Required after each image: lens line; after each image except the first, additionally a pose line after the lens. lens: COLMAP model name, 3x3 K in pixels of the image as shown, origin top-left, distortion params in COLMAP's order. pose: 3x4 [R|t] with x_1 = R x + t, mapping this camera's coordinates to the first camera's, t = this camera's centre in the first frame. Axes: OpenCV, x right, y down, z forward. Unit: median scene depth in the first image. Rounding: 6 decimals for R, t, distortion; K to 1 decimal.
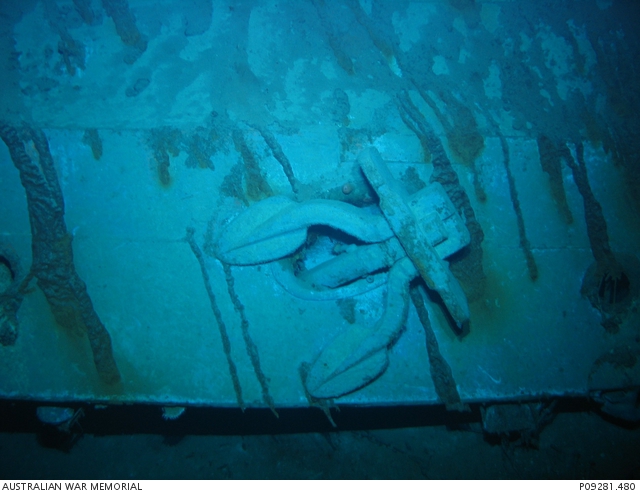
lens RADIAL K [[830.3, 0, 317.6], [0, 830.3, 238.4], [0, 0, 1]] dist [-0.190415, 0.357015]
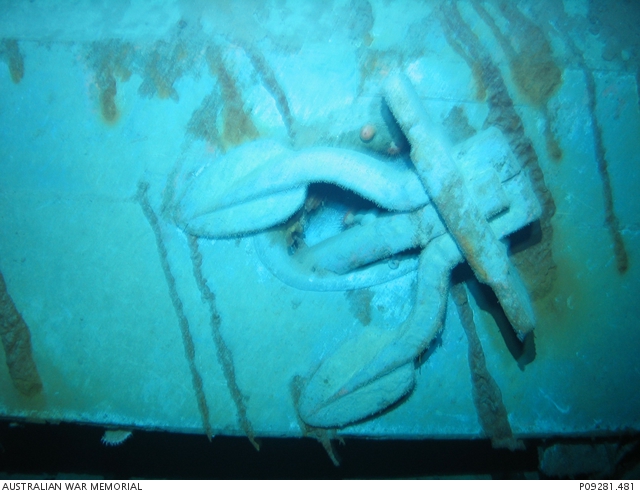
lens RADIAL K [[830.3, 0, 317.6], [0, 830.3, 238.4], [0, 0, 1]] dist [-0.190415, 0.357015]
pose [[0.998770, 0.035148, -0.034964, 0.022755], [-0.034021, 0.998898, 0.032326, 0.007514], [0.036061, -0.031096, 0.998866, 0.296439]]
